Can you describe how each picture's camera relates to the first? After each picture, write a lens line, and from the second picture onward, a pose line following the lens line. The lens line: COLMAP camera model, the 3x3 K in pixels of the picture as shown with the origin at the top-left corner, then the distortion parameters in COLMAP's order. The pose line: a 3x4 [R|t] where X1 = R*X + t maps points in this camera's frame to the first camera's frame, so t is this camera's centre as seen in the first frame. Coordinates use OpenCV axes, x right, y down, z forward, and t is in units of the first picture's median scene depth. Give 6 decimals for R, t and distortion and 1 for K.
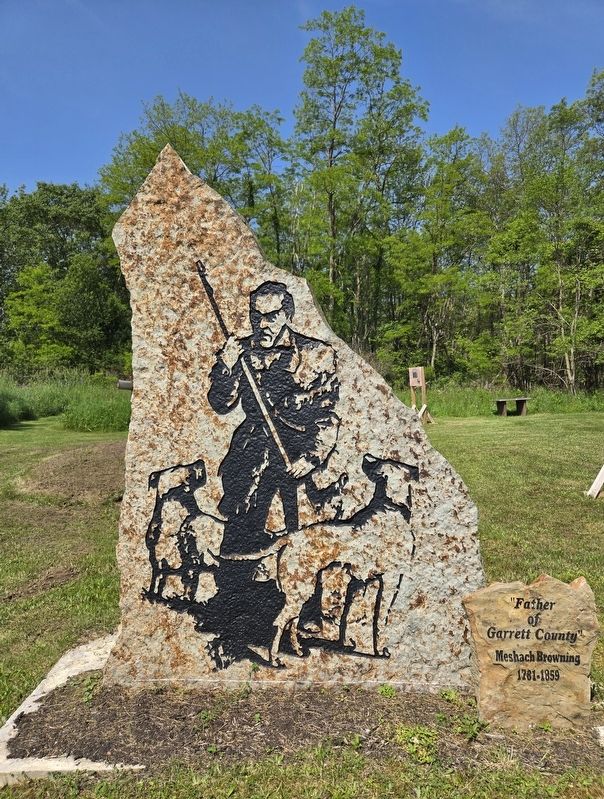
lens RADIAL K [[533.4, 0, 300.3], [0, 533.4, 395.6], [0, 0, 1]] dist [0.054645, -0.017089]
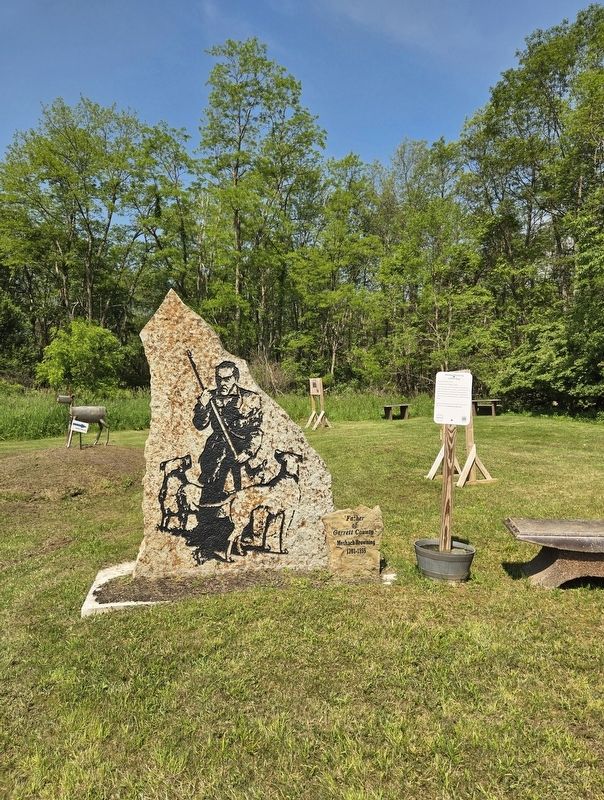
lens RADIAL K [[534.1, 0, 307.5], [0, 534.1, 402.2], [0, 0, 1]] dist [0.054645, -0.017089]
pose [[0.981717, -0.004559, 0.190290, -0.132639], [0.003445, 0.999975, 0.006184, -0.074141], [-0.190313, -0.005416, 0.981708, -0.917284]]
